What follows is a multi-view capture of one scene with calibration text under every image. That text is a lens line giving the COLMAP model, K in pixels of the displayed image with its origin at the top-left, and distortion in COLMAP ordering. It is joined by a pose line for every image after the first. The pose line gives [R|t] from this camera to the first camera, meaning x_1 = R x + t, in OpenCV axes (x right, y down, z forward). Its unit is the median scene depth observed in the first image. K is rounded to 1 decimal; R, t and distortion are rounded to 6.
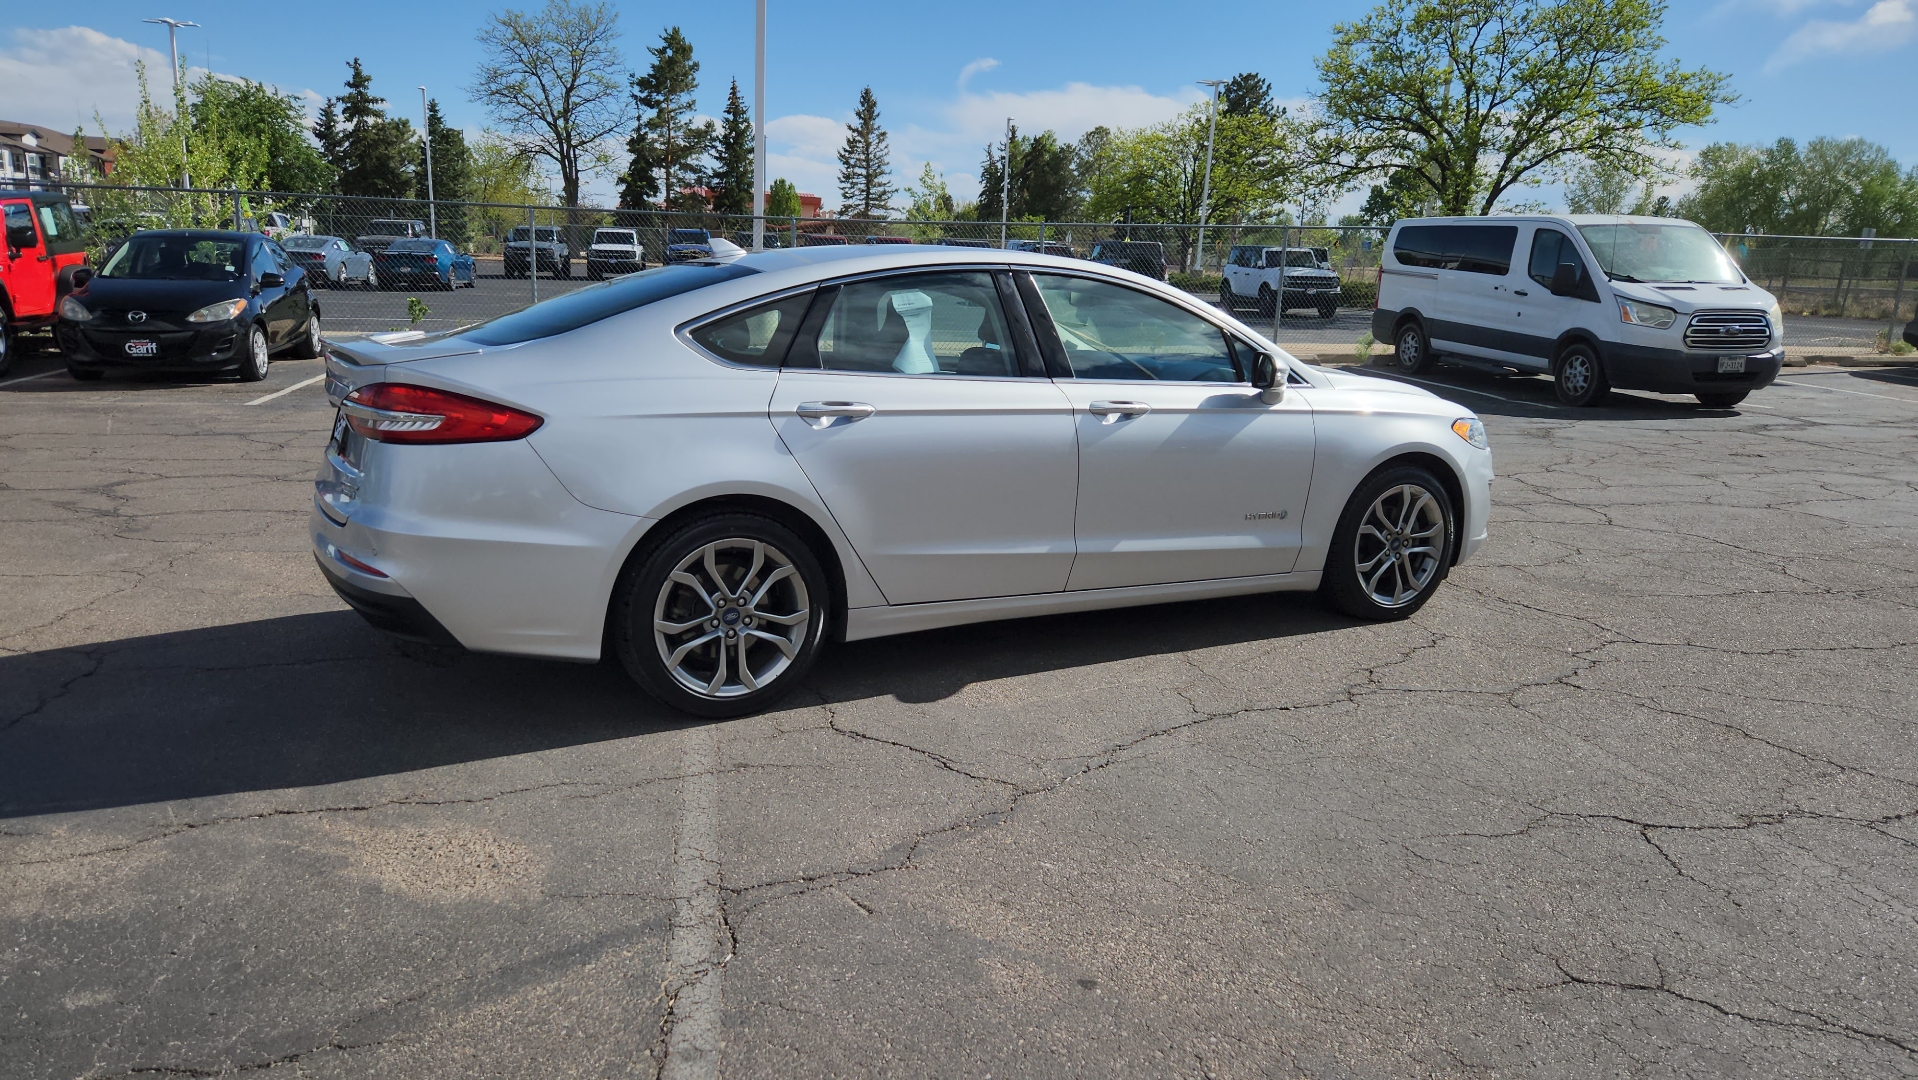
lens RADIAL K [[1286.4, 0, 943.6], [0, 1286.4, 569.0], [0, 0, 1]] dist [0.065688, -0.050400]
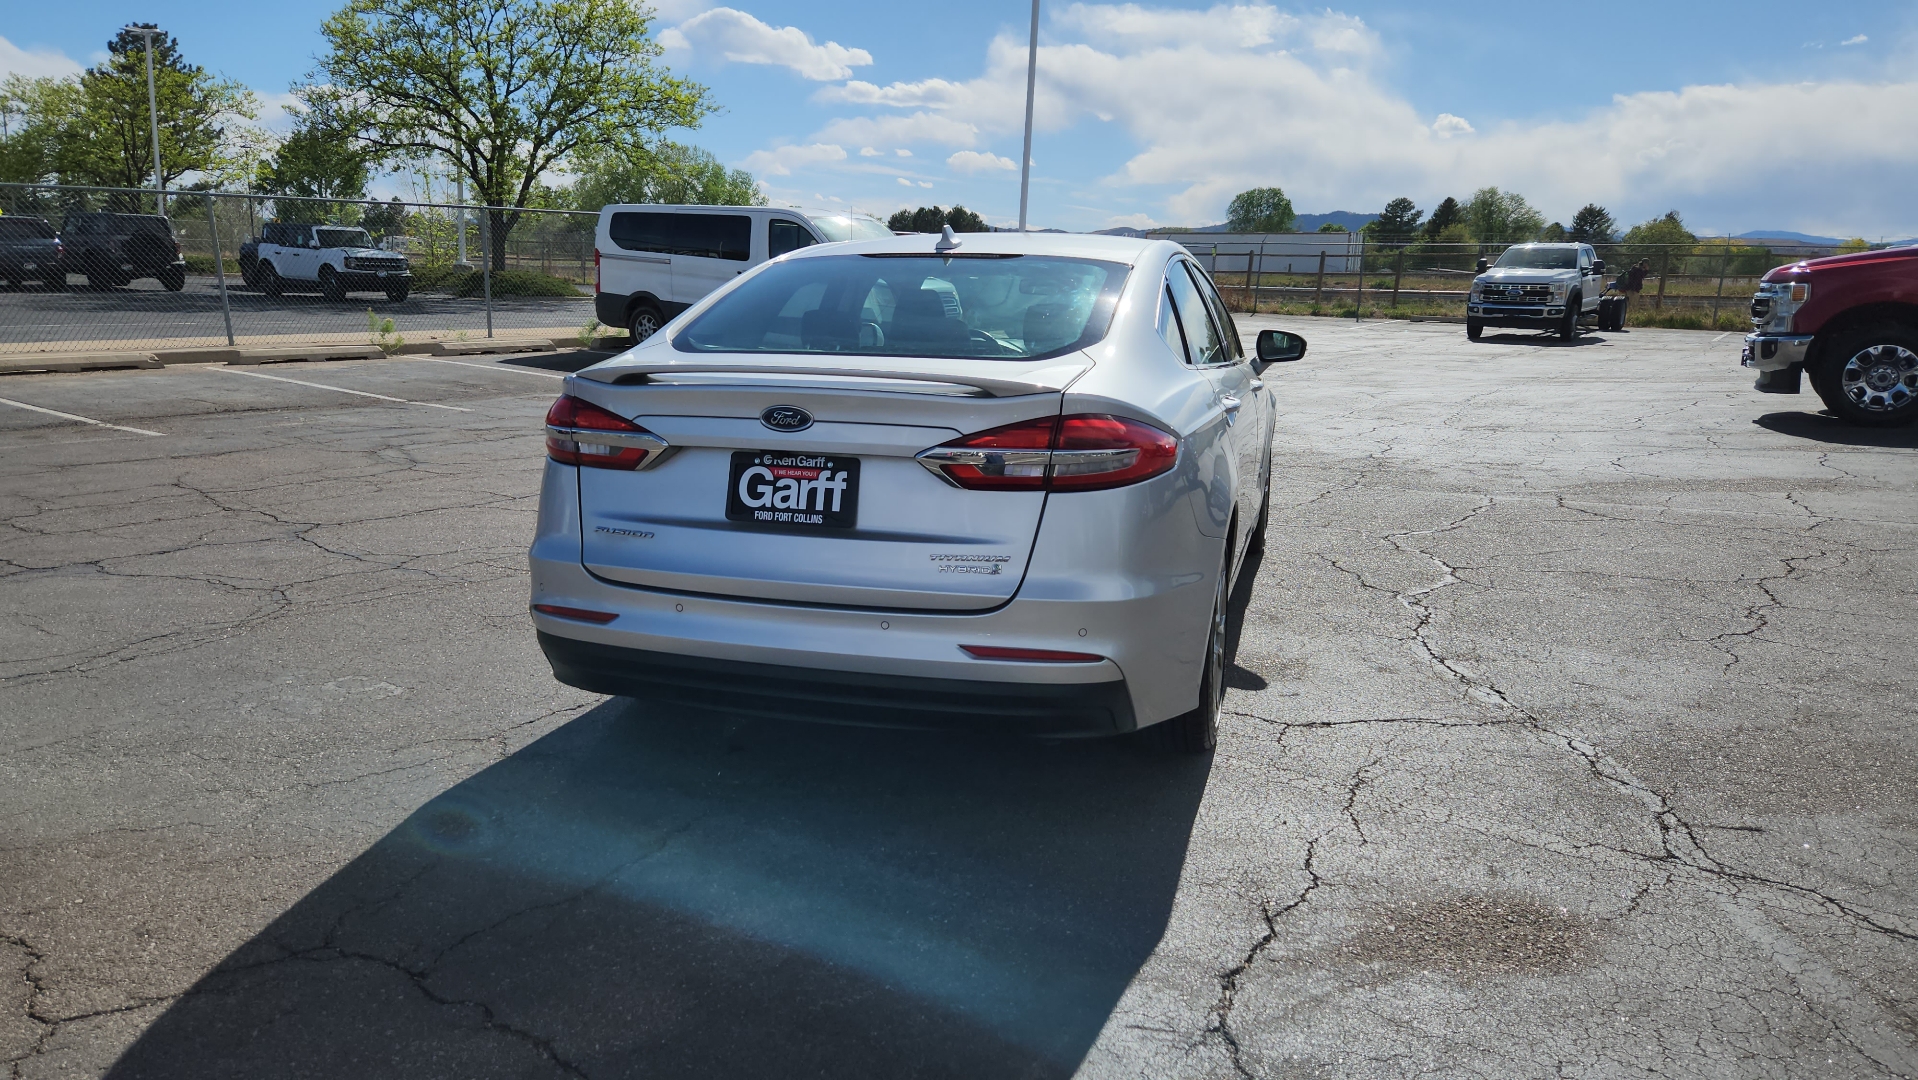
lens RADIAL K [[1284.0, 0, 928.5], [0, 1284.0, 559.5], [0, 0, 1]] dist [0.064001, -0.048171]
pose [[0.712304, -0.163572, 0.682544, -0.097553], [0.158664, 0.984817, 0.070430, -0.011937], [-0.683702, 0.058128, 0.727443, 0.047885]]
